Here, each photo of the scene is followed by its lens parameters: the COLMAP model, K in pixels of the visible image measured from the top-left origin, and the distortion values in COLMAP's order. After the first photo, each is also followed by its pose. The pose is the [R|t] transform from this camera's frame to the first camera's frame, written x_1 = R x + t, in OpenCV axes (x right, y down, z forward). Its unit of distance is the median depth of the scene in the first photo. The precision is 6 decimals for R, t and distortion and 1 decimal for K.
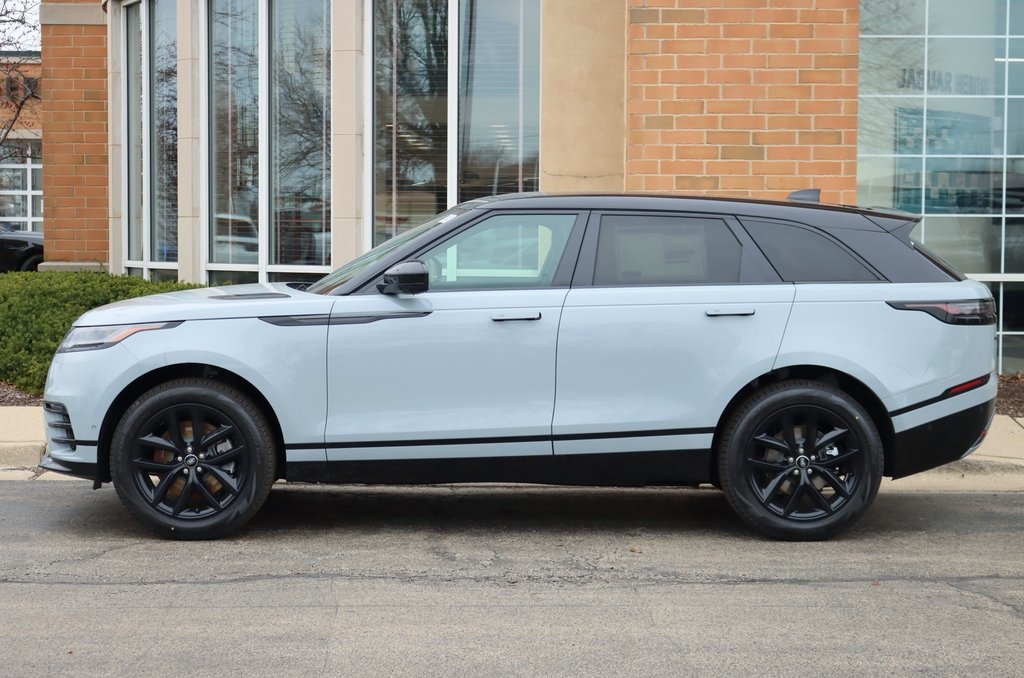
lens RADIAL K [[2126.9, 0, 503.0], [0, 2126.9, 336.6], [0, 0, 1]] dist [0.055102, 0.000000]
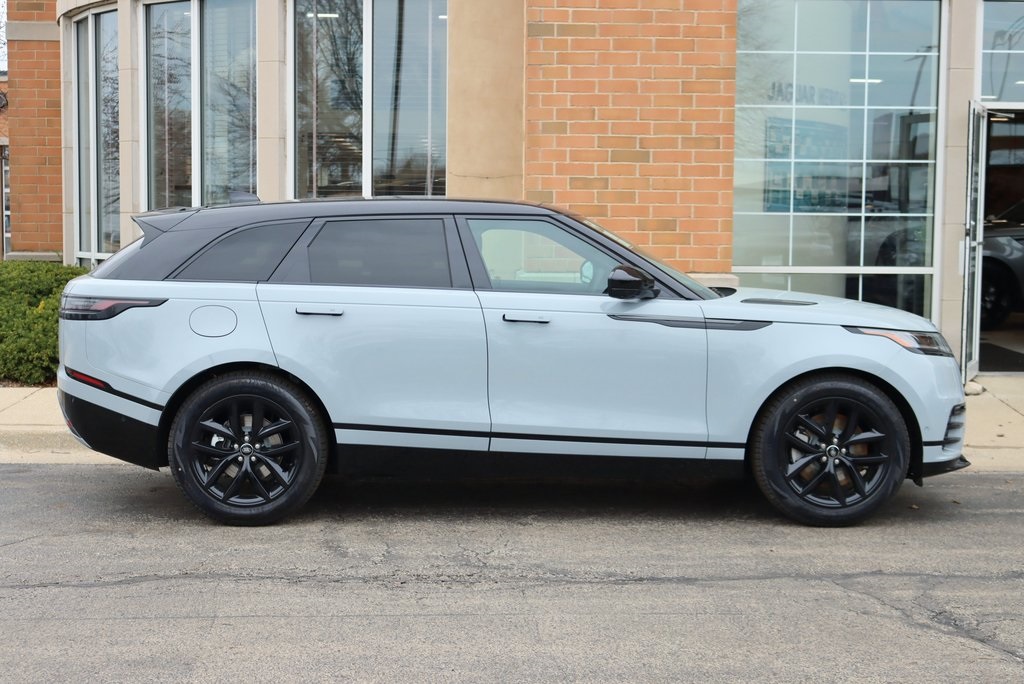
lens RADIAL K [[1711.6, 0, 514.7], [0, 1711.6, 348.8], [0, 0, 1]] dist [0.026702, 0.000000]
pose [[0.998937, 0.000156, 0.046087, 0.012670], [-0.001227, 0.999730, 0.023211, -0.007746], [-0.046071, -0.023243, 0.998668, 0.122018]]
